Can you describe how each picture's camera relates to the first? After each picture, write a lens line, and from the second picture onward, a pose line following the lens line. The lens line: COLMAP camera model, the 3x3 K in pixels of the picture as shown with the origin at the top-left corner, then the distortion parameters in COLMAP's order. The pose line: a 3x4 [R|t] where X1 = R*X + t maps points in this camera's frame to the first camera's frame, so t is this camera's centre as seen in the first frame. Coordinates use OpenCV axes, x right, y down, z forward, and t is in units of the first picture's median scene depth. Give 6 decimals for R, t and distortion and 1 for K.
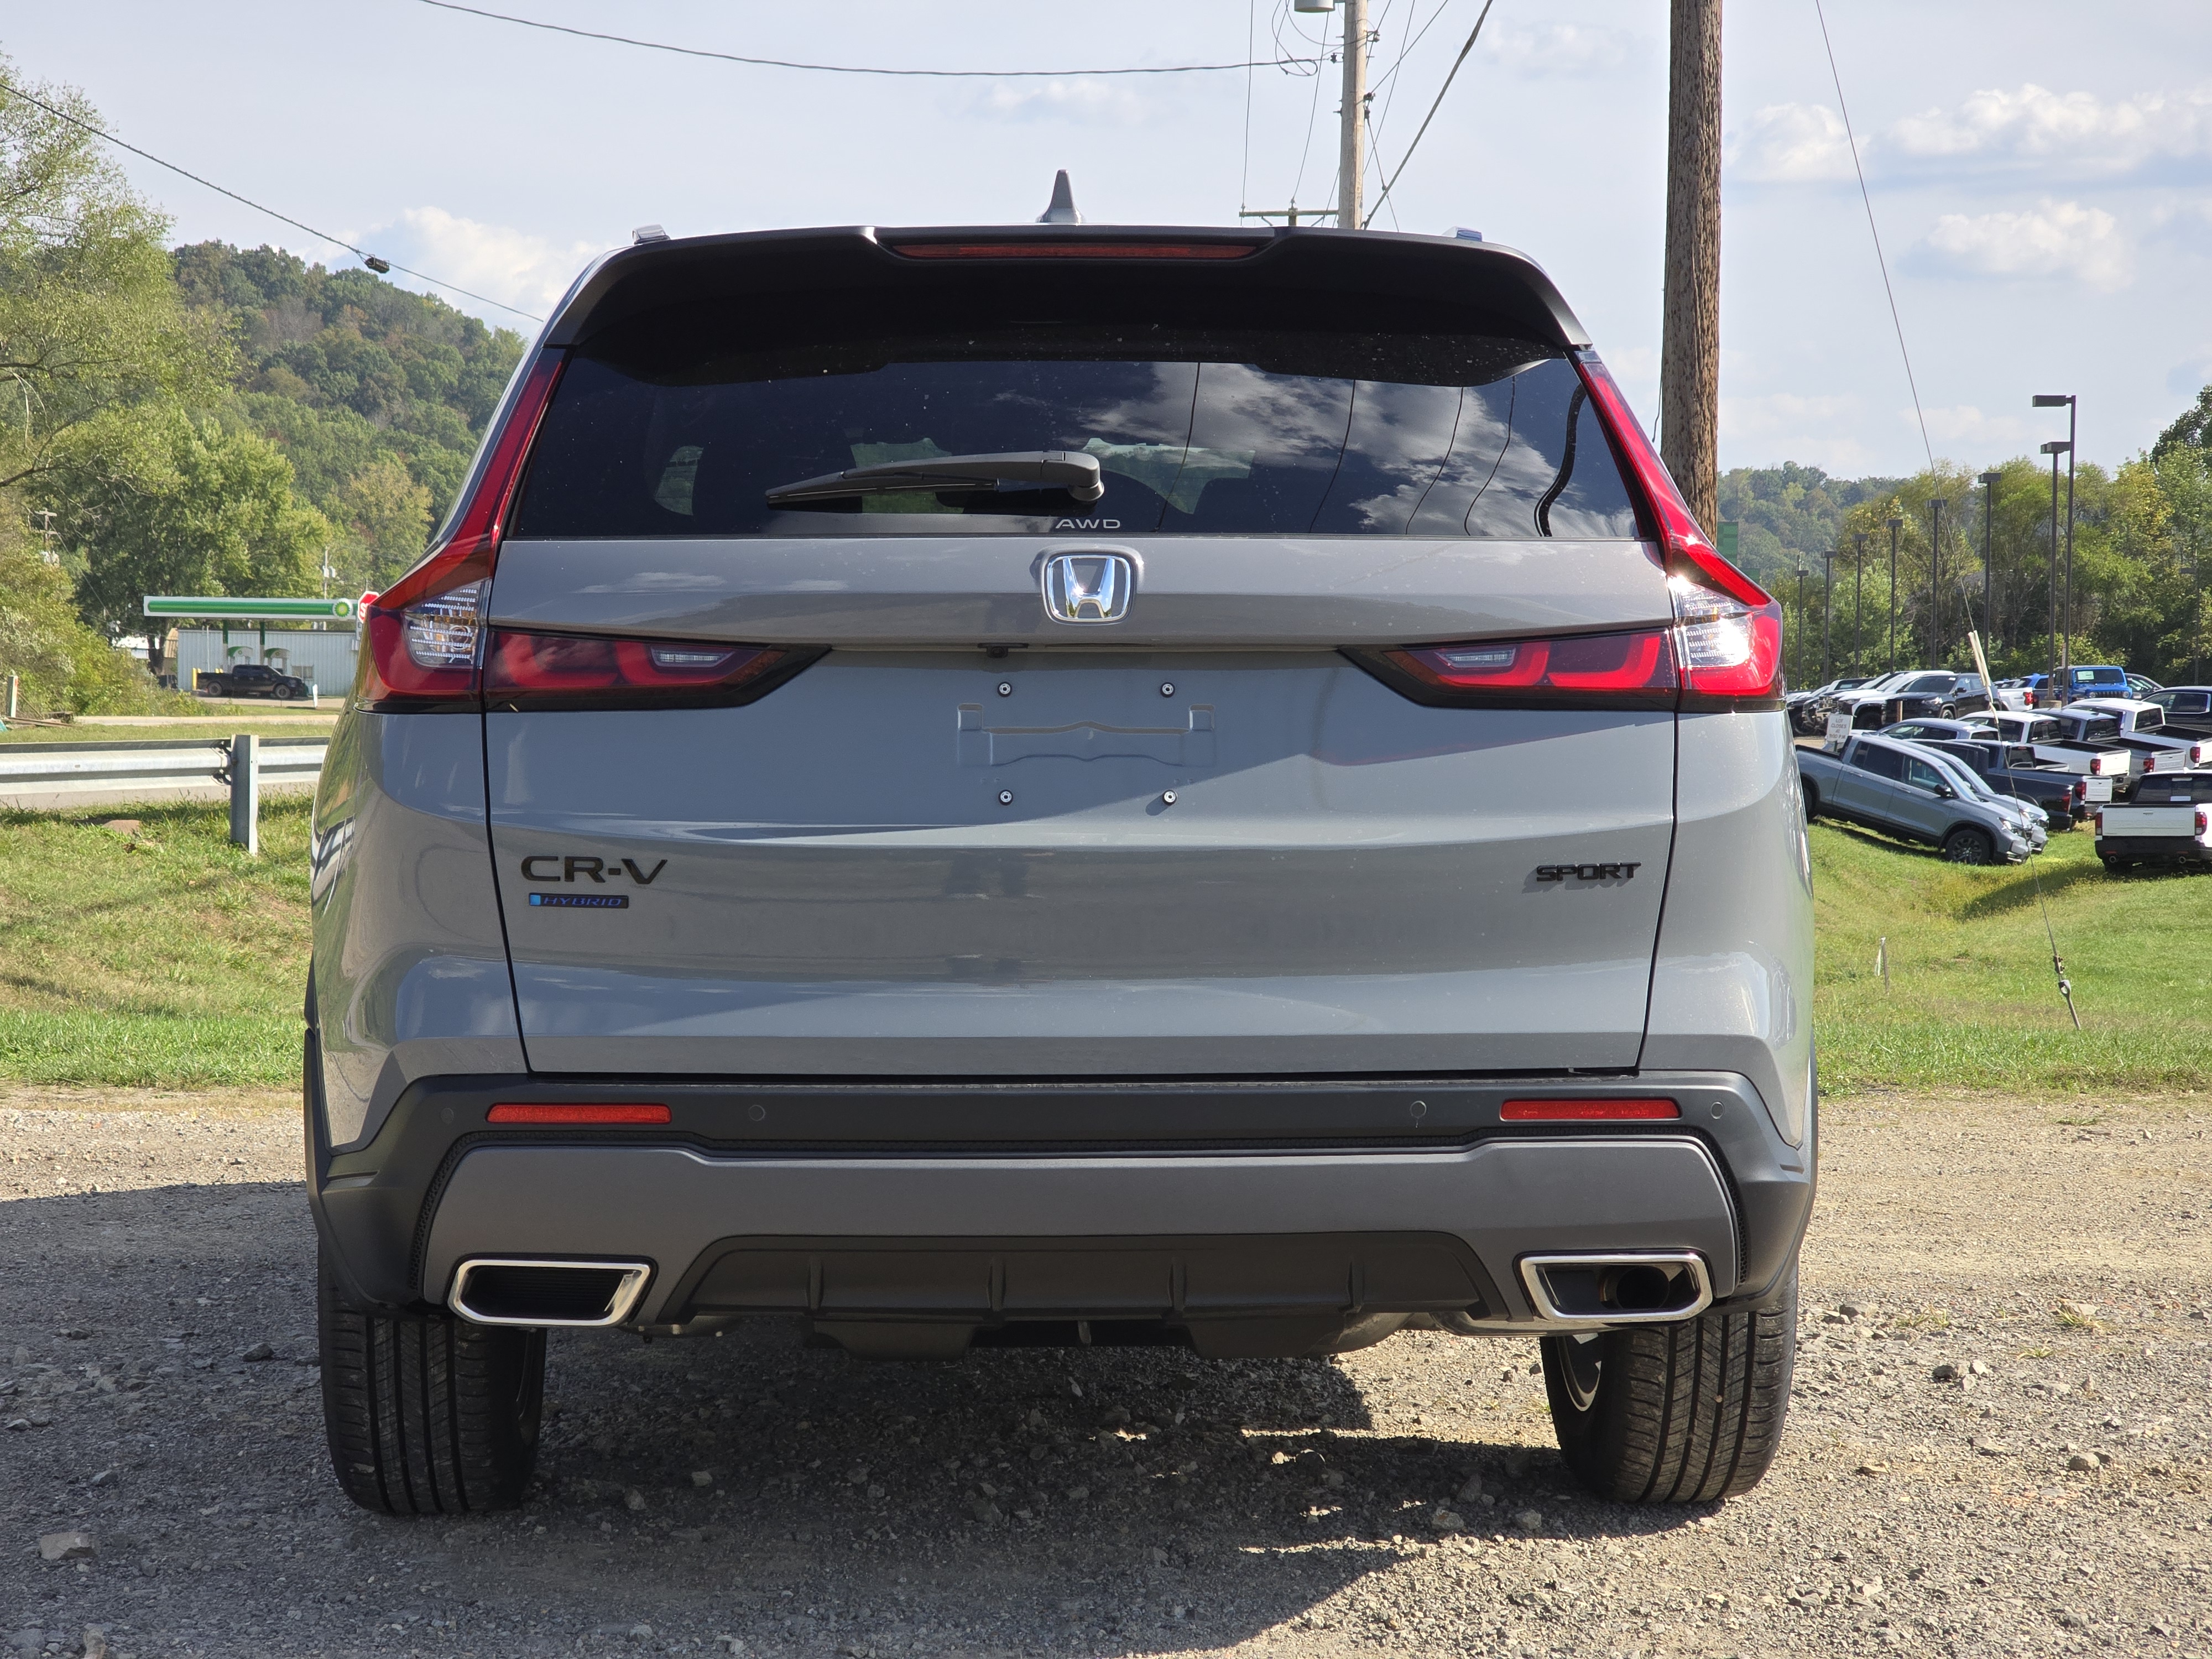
lens RADIAL K [[3939.4, 0, 1106.0], [0, 3939.4, 829.5], [0, 0, 1]] dist [0.015708, -0.019517]
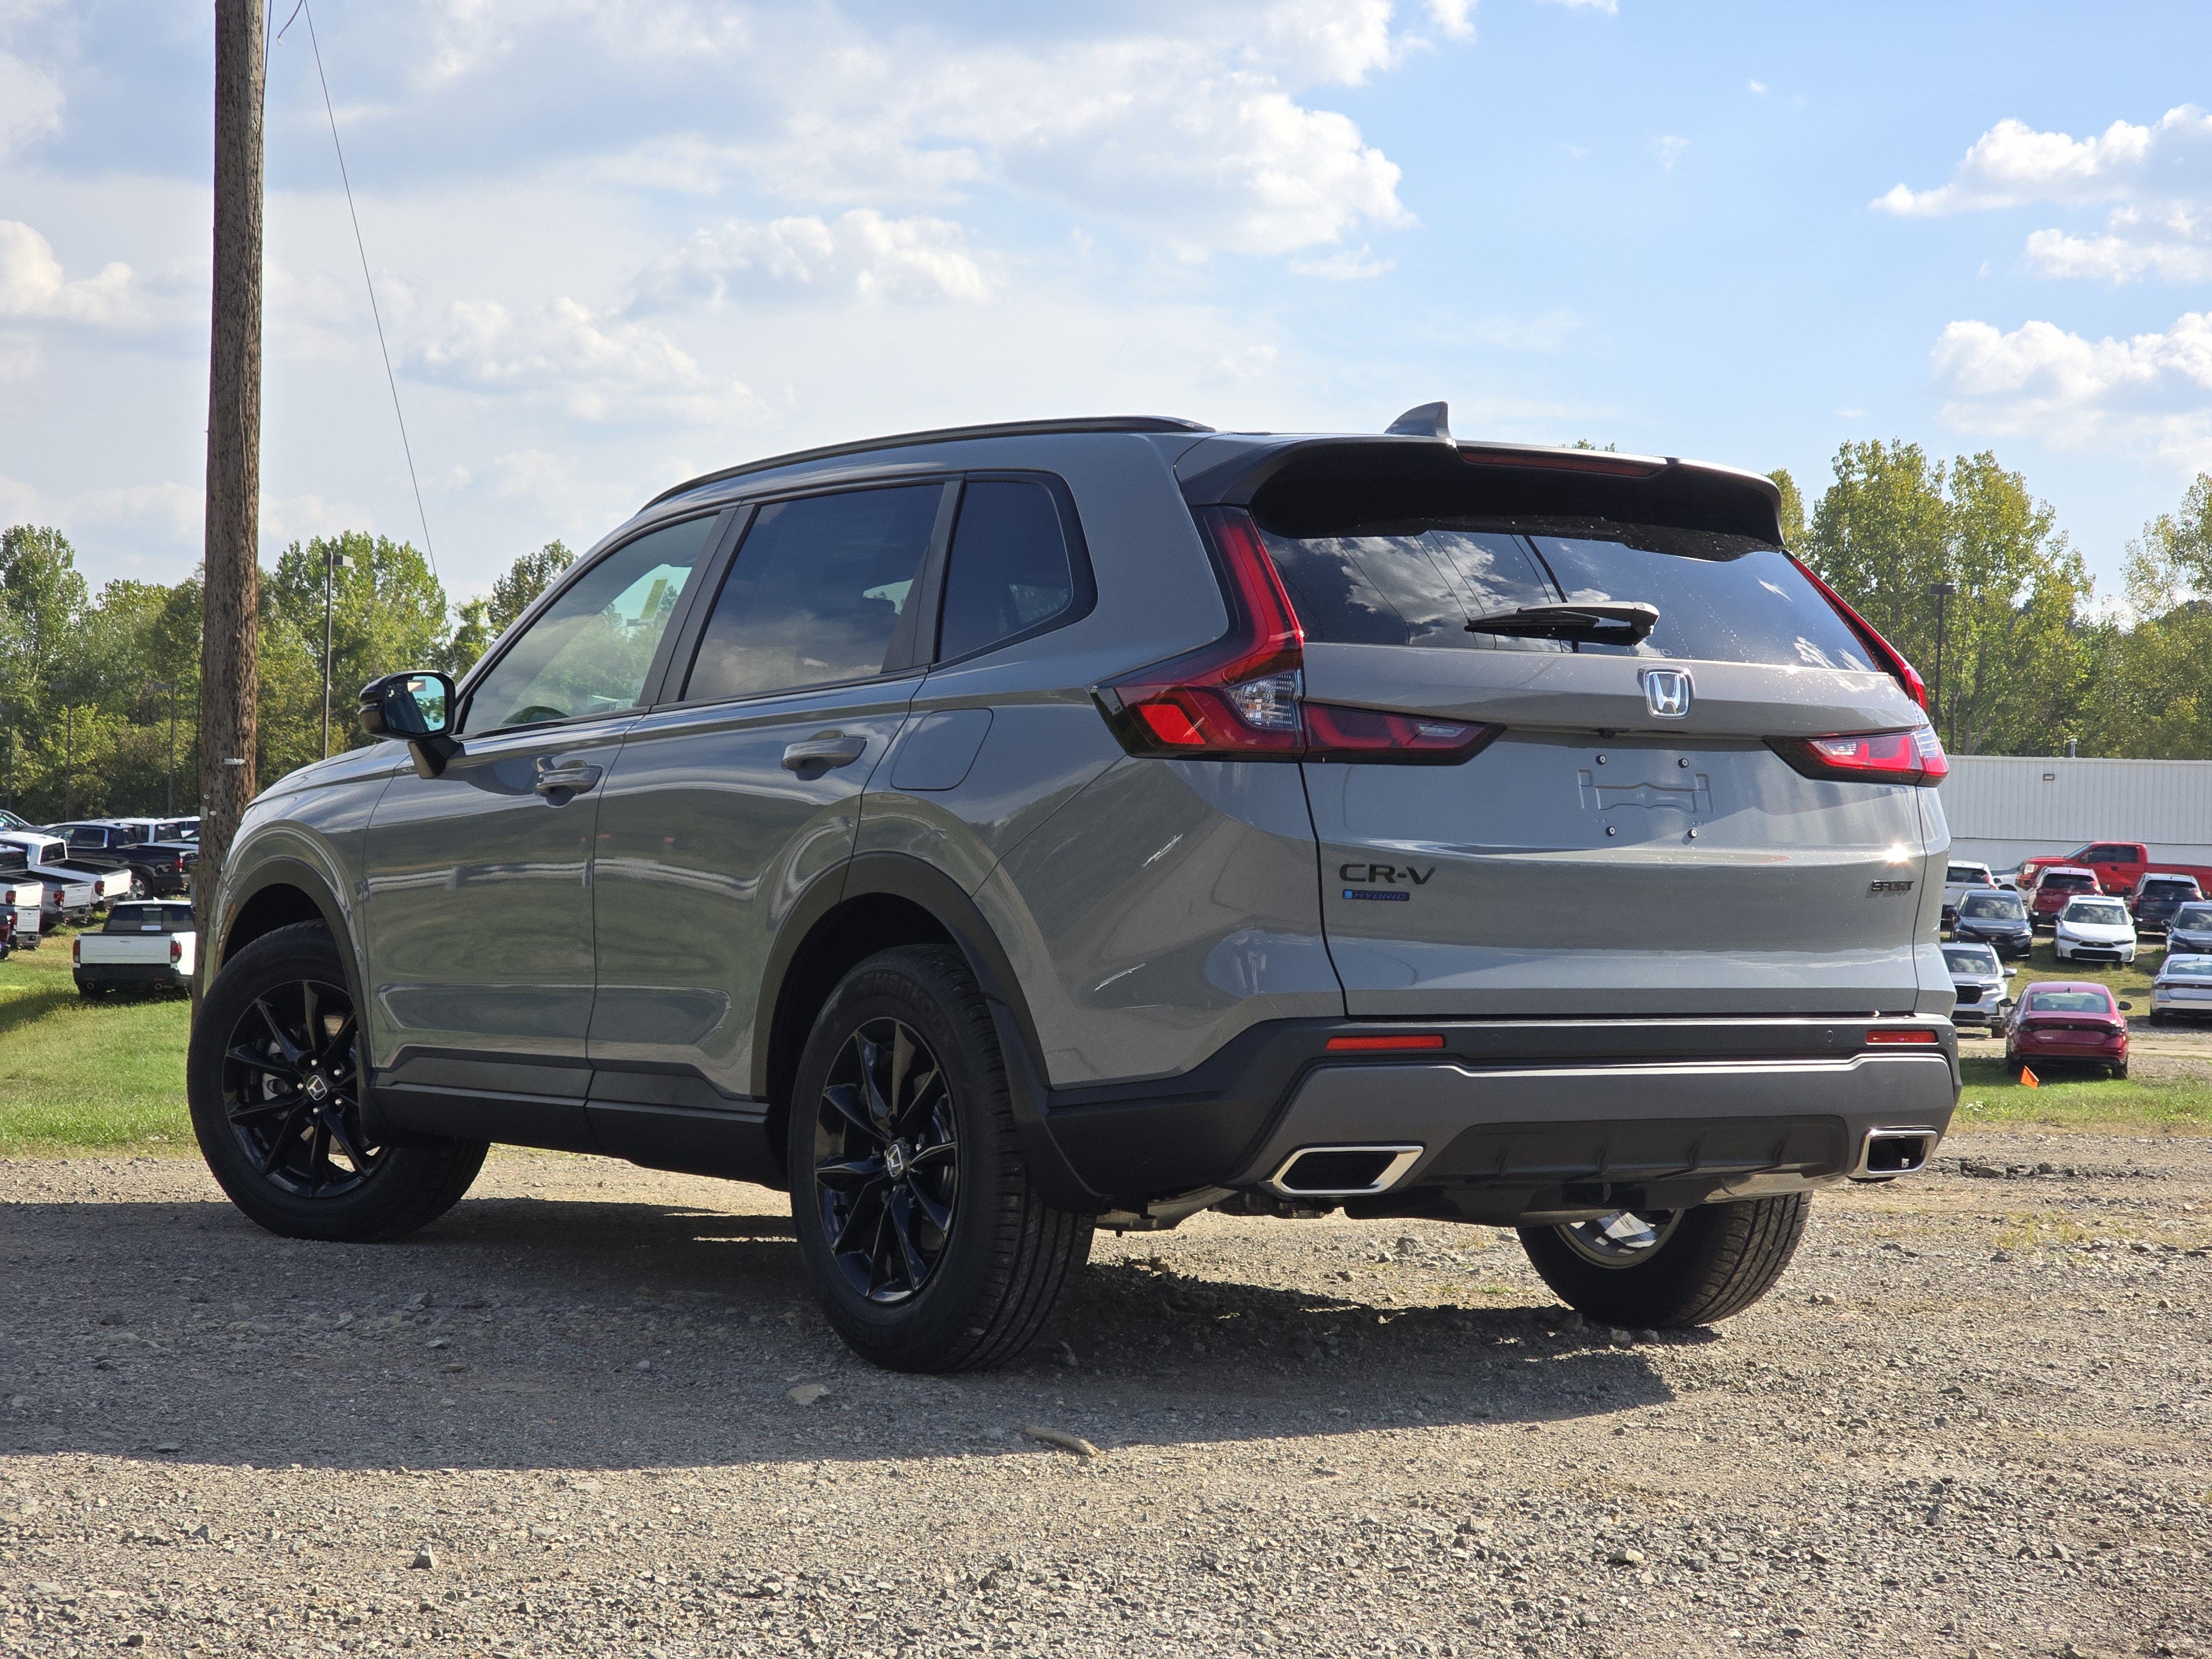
lens RADIAL K [[3939.4, 0, 1106.0], [0, 3939.4, 829.5], [0, 0, 1]] dist [0.015708, -0.019517]
pose [[0.840378, 0.022226, 0.541545, -0.236281], [-0.002753, 0.999321, -0.036743, 0.011148], [-0.541994, 0.029387, 0.839868, -0.037967]]
